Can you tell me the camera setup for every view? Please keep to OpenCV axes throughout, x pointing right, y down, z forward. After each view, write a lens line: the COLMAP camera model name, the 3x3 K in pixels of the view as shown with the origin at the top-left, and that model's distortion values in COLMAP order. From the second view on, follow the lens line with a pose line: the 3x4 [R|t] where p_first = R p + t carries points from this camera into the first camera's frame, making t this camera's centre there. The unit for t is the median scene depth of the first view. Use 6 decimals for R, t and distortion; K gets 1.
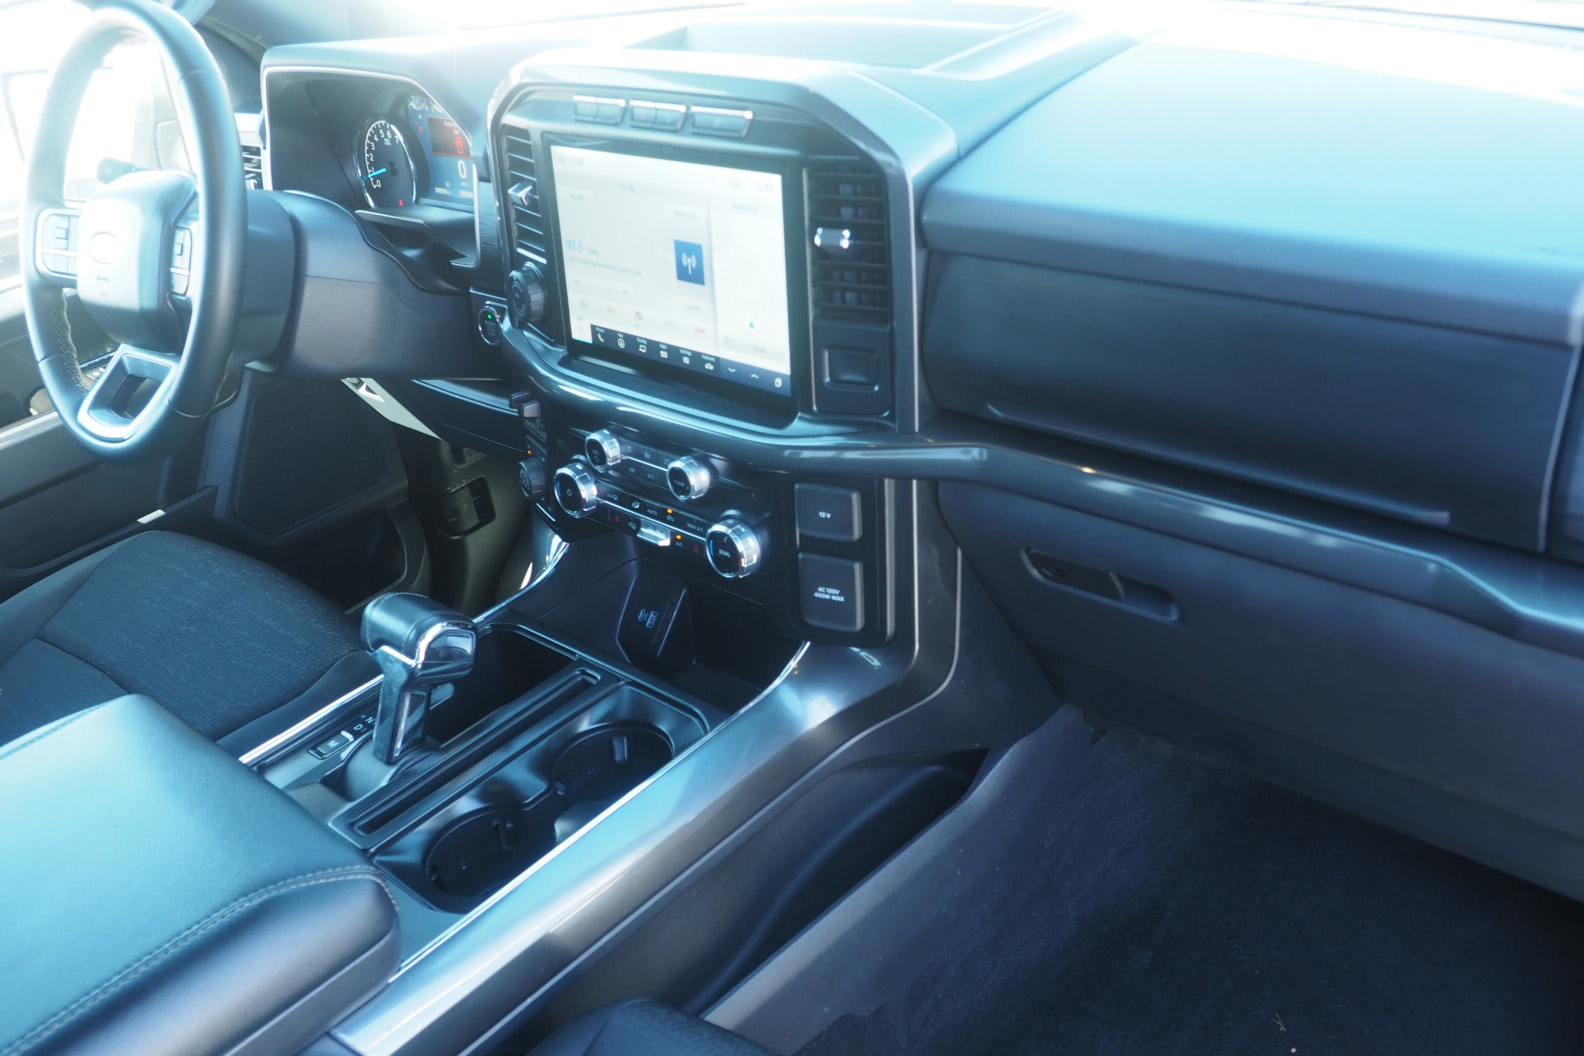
lens RADIAL K [[1373.4, 0, 803.9], [0, 1373.4, 536.1], [0, 0, 1]] dist [-0.020448, 0.008738]
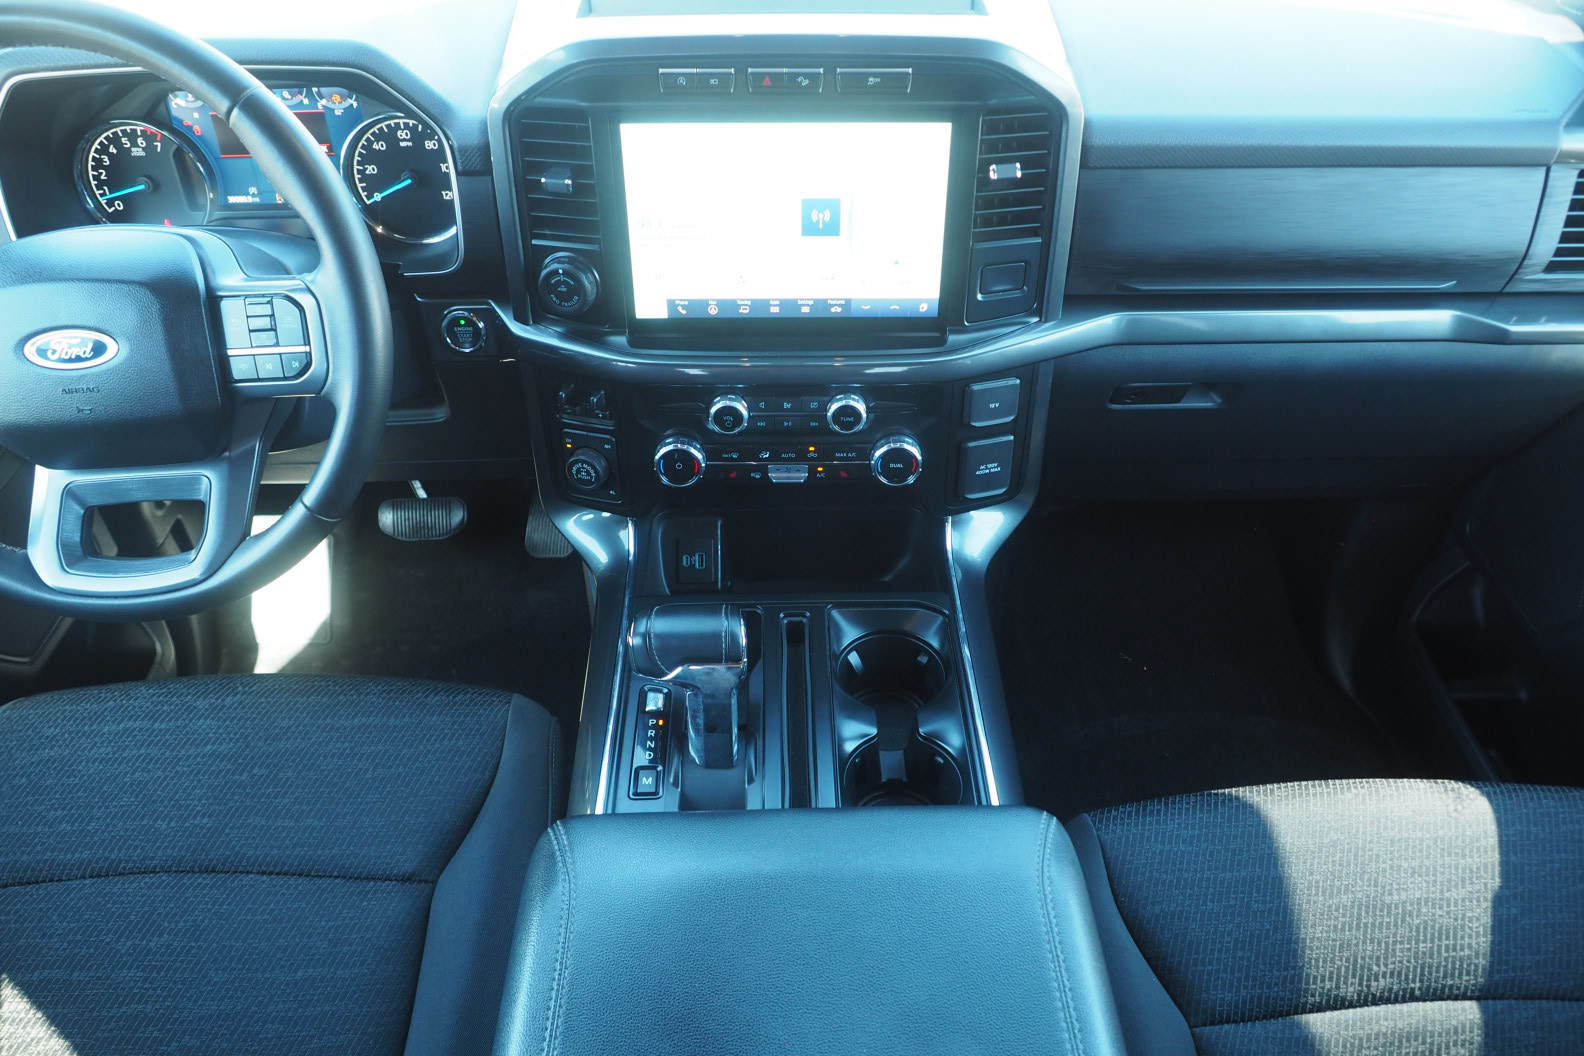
lens RADIAL K [[1130.8, 0, 793.7], [0, 1130.8, 532.0], [0, 0, 1]] dist [-0.028253, 0.007685]
pose [[0.729900, -0.346662, 0.589128, -0.649184], [0.264366, 0.937956, 0.224388, -0.158882], [-0.630362, -0.008036, 0.776260, 0.301650]]
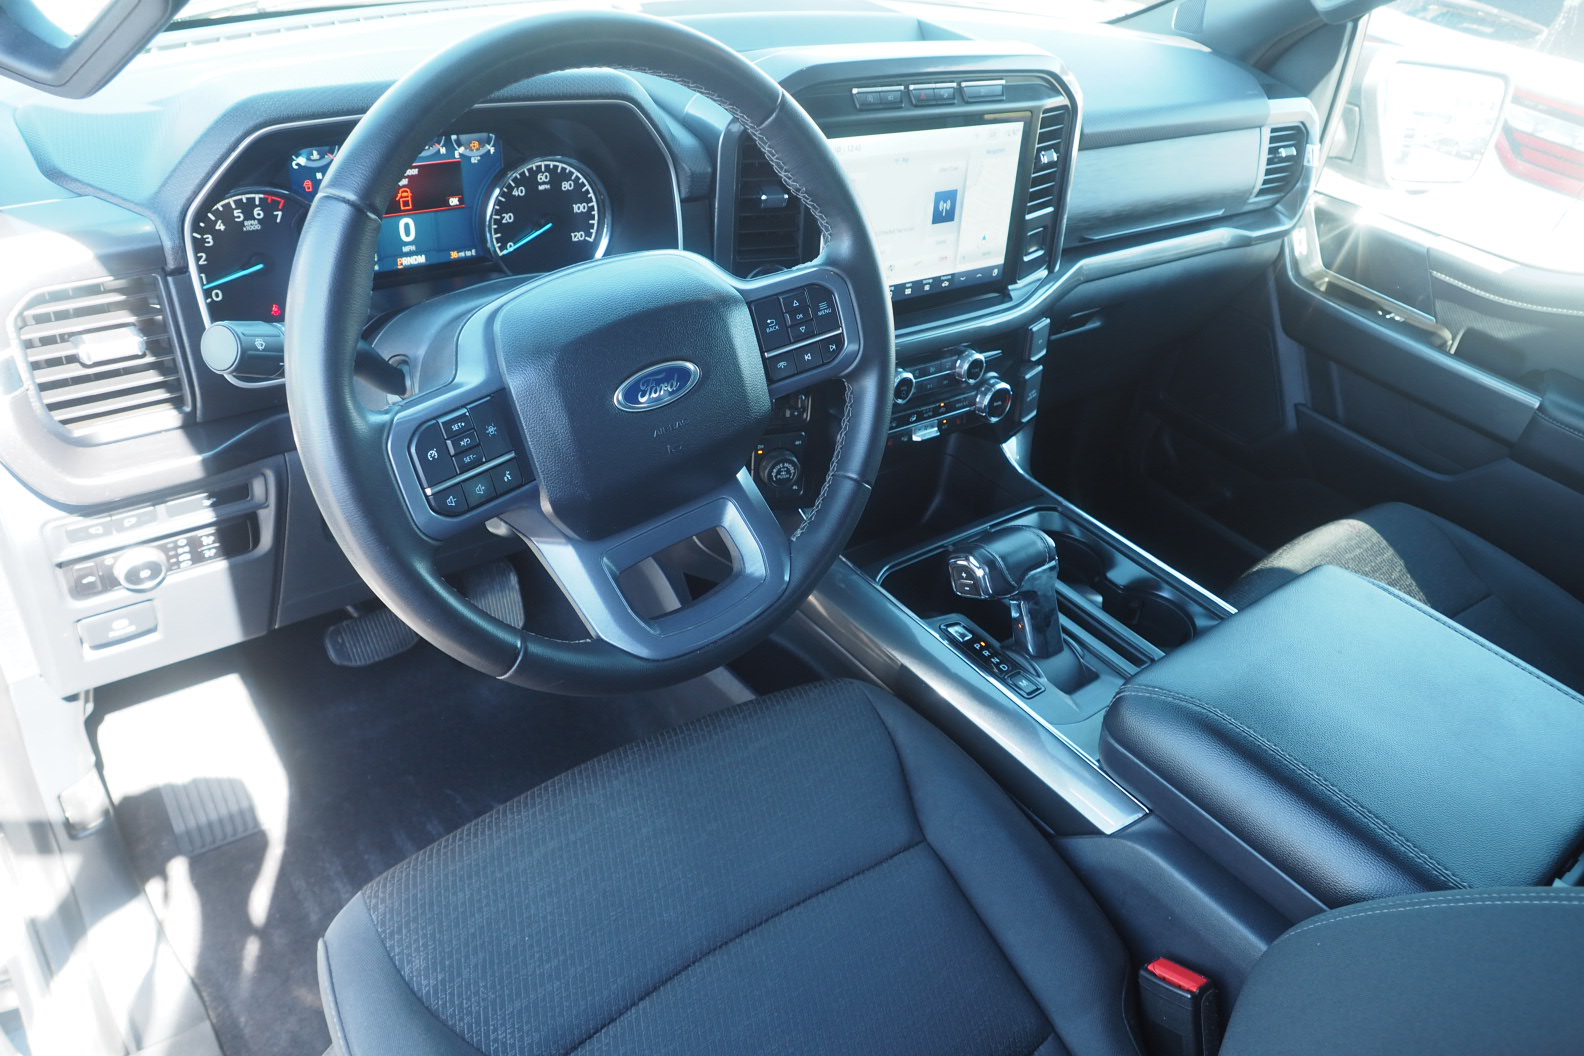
lens RADIAL K [[1130.8, 0, 799.6], [0, 1130.8, 531.3], [0, 0, 1]] dist [-0.028253, 0.007685]
pose [[0.148574, -0.440759, 0.885244, -1.089265], [0.364122, 0.856670, 0.365420, -0.346522], [-0.919424, 0.268045, 0.287769, 0.831772]]
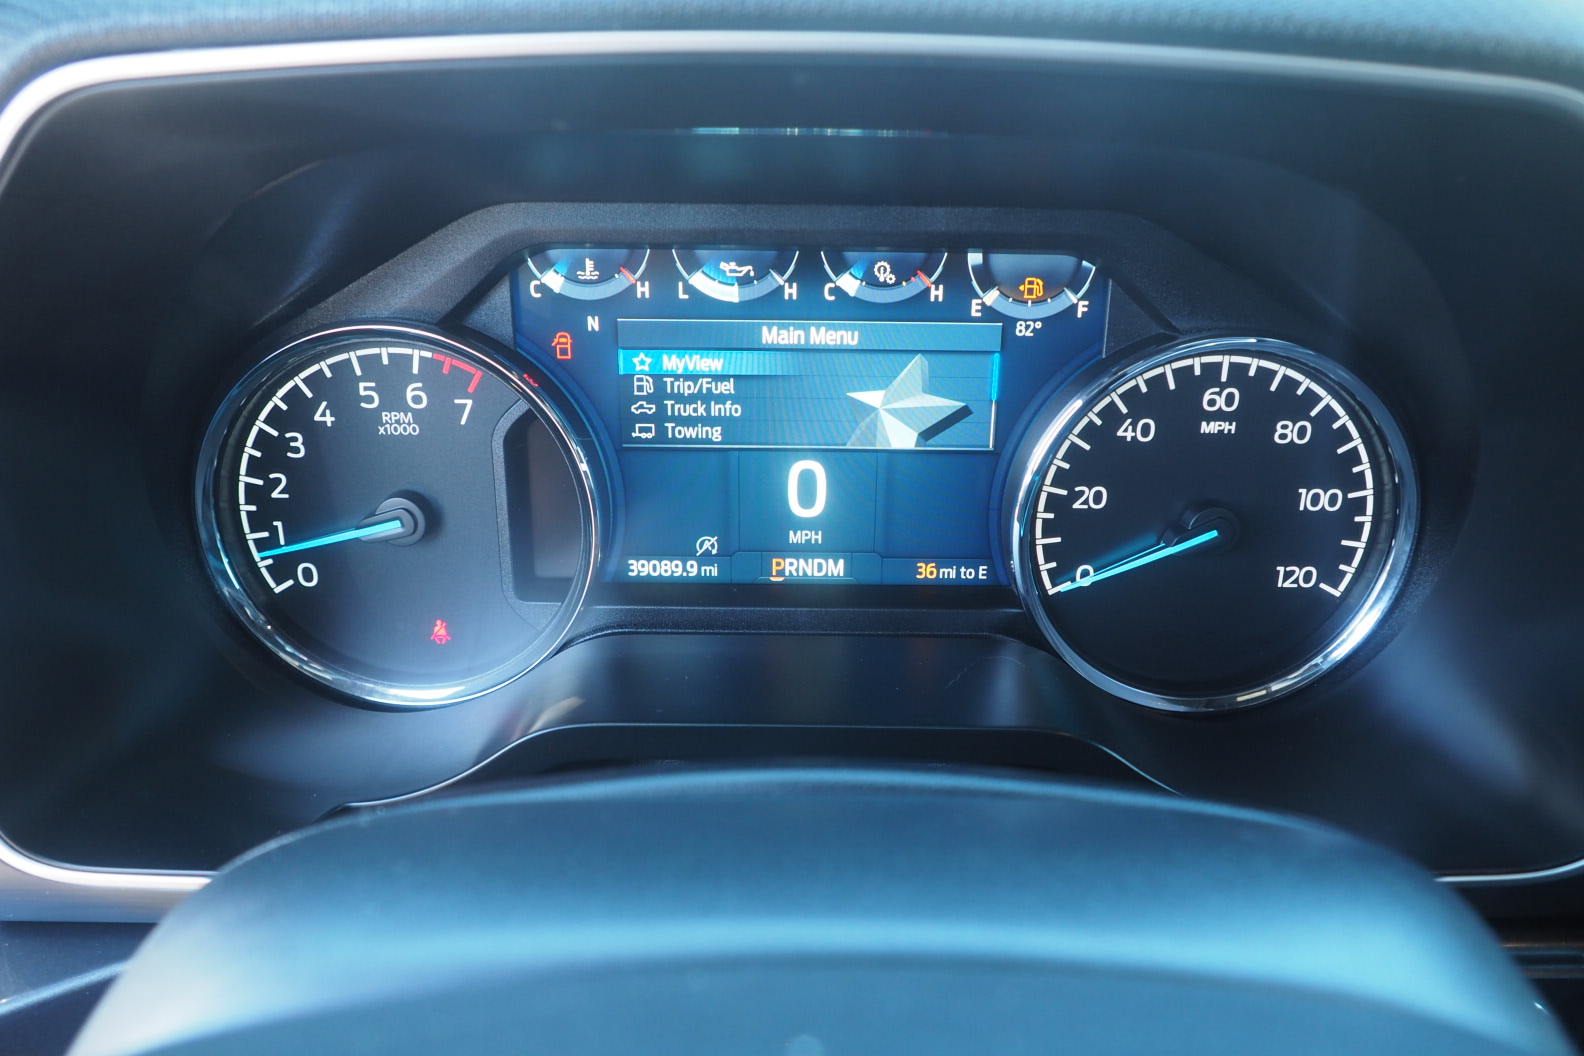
lens RADIAL K [[1130.8, 0, 802.6], [0, 1130.8, 559.4], [0, 0, 1]] dist [-0.028253, 0.007685]
pose [[0.741699, -0.167148, 0.649572, -0.520500], [0.239352, 0.970648, -0.023532, -0.313930], [-0.626573, 0.172930, 0.759936, 1.037675]]
